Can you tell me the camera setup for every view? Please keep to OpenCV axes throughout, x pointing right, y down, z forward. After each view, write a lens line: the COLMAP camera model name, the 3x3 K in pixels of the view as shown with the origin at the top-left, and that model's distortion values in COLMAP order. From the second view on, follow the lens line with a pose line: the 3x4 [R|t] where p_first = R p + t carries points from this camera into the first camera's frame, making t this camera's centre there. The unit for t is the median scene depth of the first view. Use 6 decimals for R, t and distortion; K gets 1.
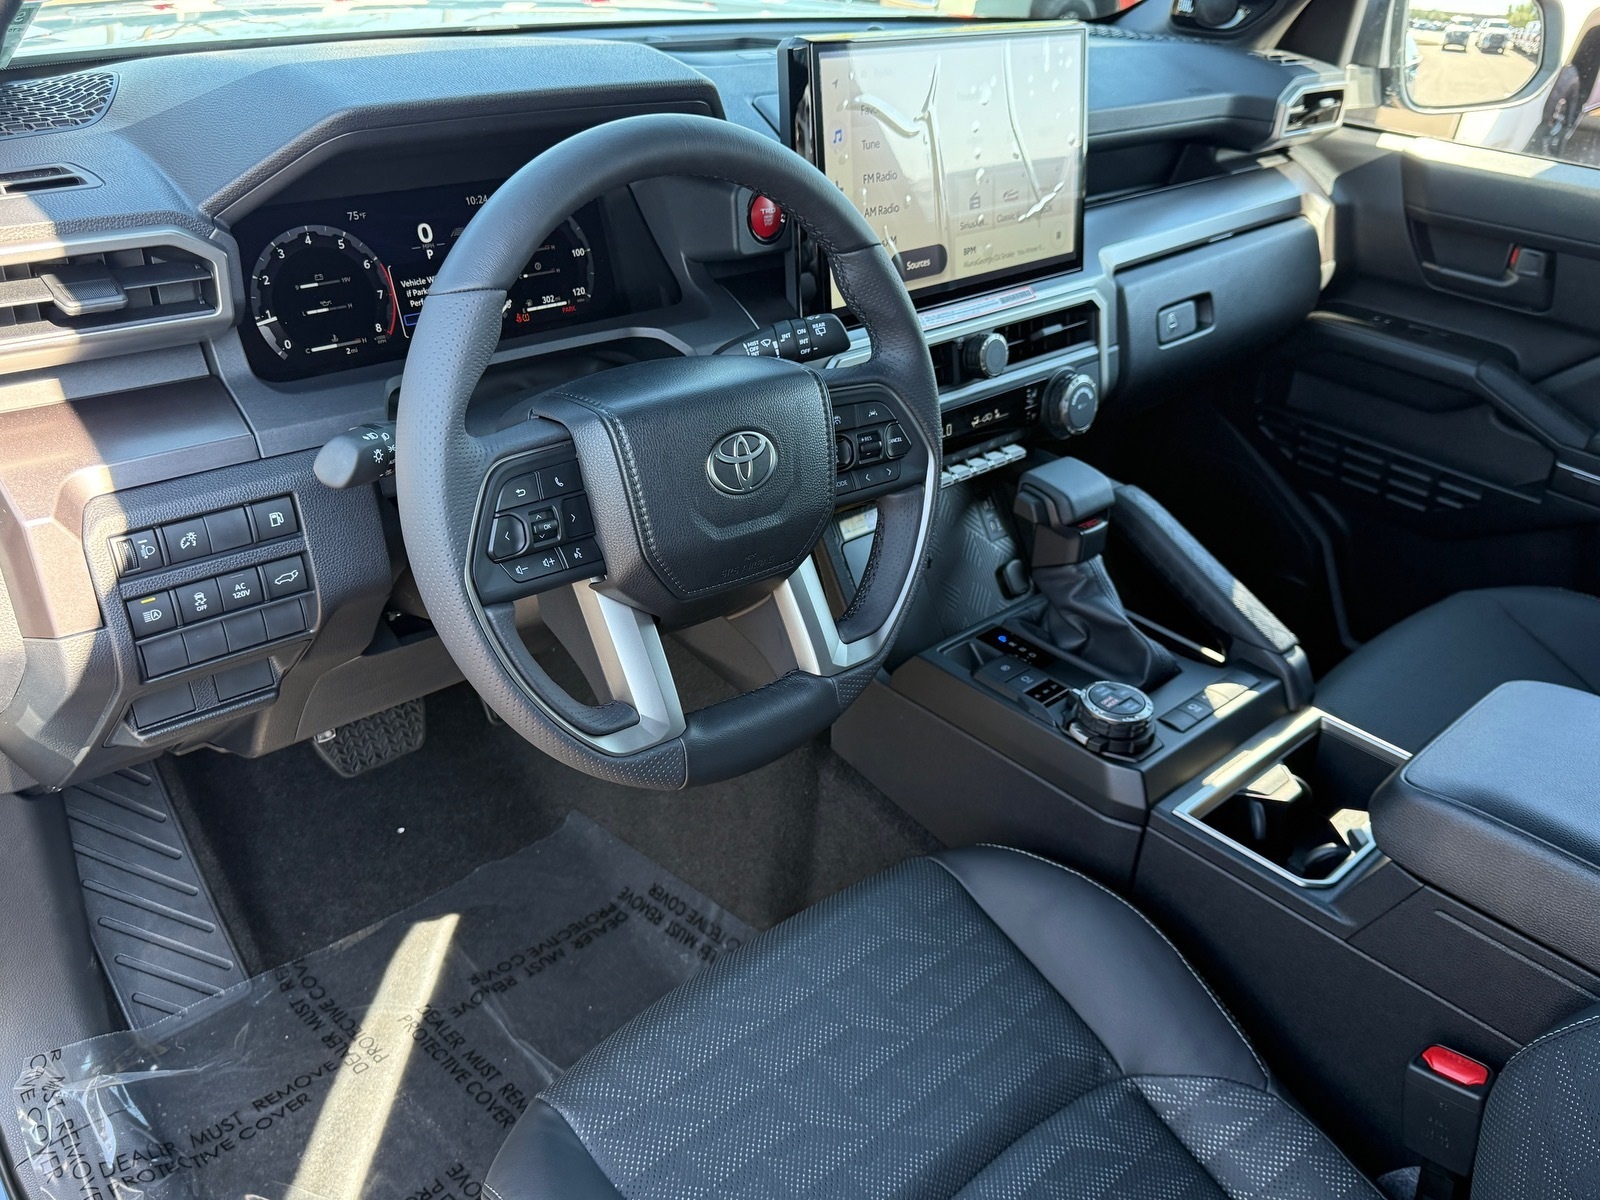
lens RADIAL K [[1349.4, 0, 794.7], [0, 1349.4, 605.1], [0, 0, 1]] dist [0.173729, -0.411219]
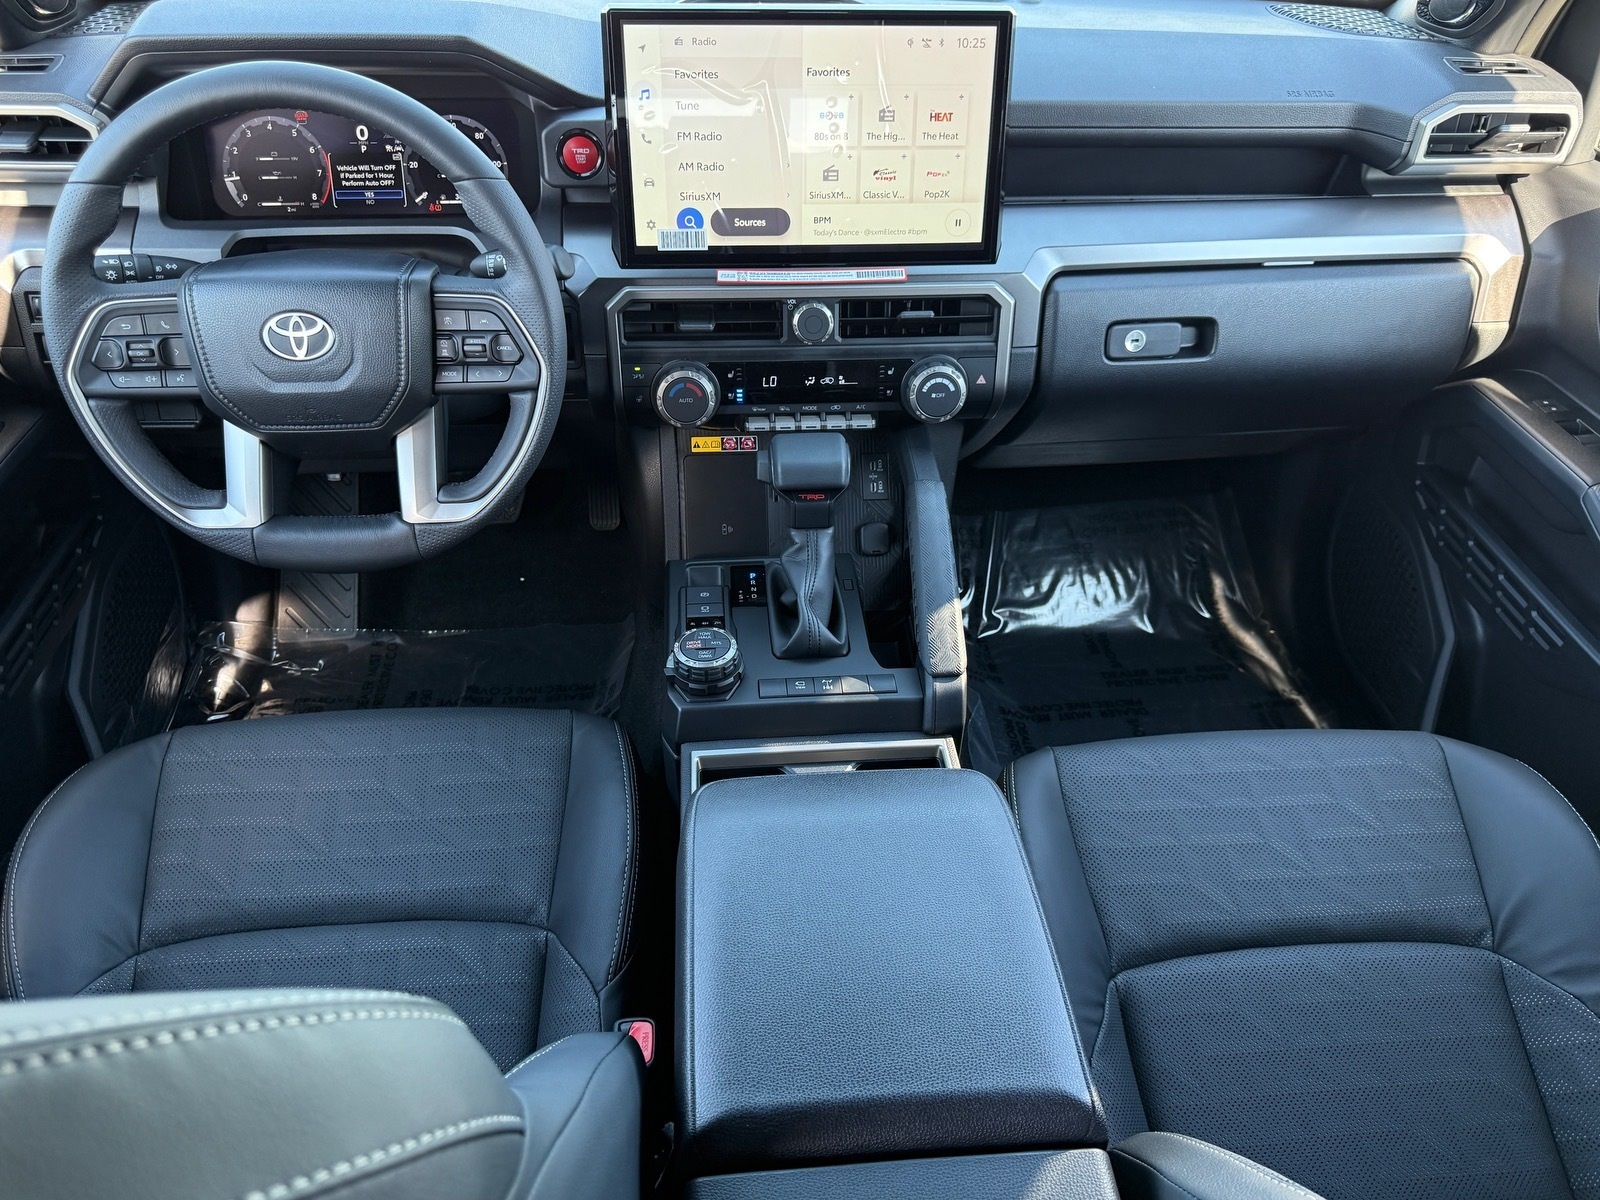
lens RADIAL K [[1177.9, 0, 802.9], [0, 1177.9, 631.3], [0, 0, 1]] dist [0.096533, -0.165221]
pose [[0.773181, 0.353327, -0.526642, 0.737827], [-0.281372, 0.935334, 0.214429, -0.157652], [0.568350, -0.017610, 0.822598, 0.225809]]
